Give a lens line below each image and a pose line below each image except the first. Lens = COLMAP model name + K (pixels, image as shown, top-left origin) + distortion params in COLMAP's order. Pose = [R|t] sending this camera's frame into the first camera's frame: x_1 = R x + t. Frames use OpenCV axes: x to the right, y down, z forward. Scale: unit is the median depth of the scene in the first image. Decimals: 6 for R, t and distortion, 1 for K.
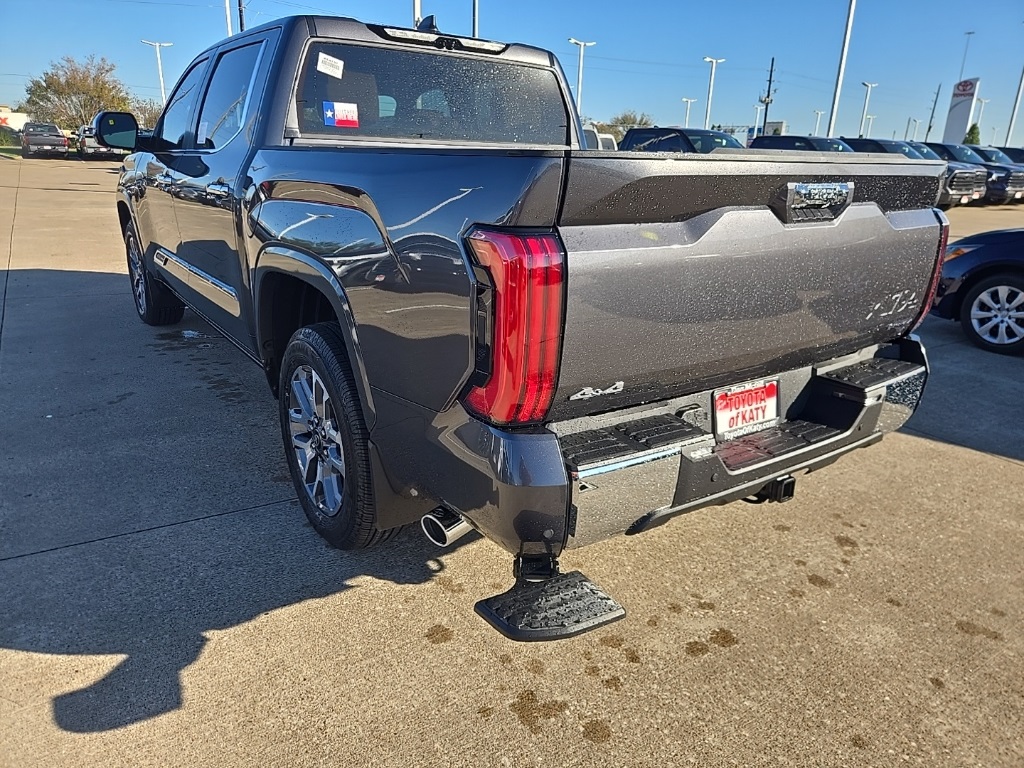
lens RADIAL K [[690.7, 0, 512.0], [0, 690.7, 384.0], [0, 0, 1]] dist [0.072030, -0.054773]
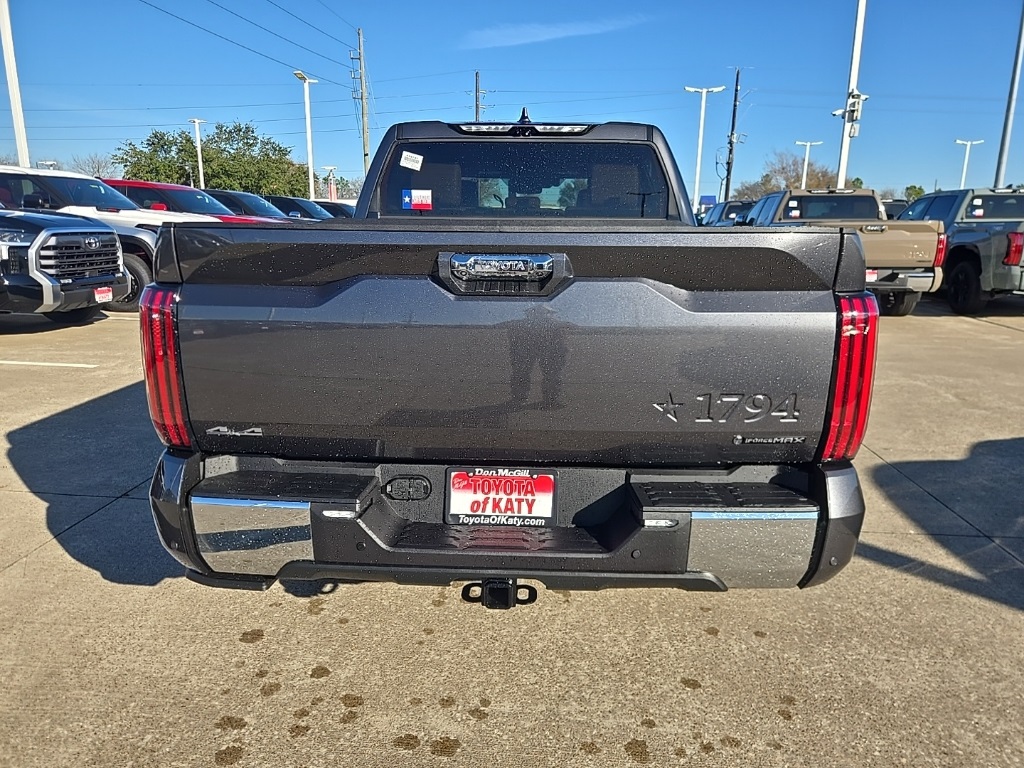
lens RADIAL K [[690.7, 0, 512.0], [0, 690.7, 384.0], [0, 0, 1]] dist [0.072030, -0.054773]
pose [[0.792644, 0.115067, -0.598728, 0.647336], [-0.178297, 0.982846, -0.047153, -0.050924], [0.583032, 0.144127, 0.799563, 0.199592]]
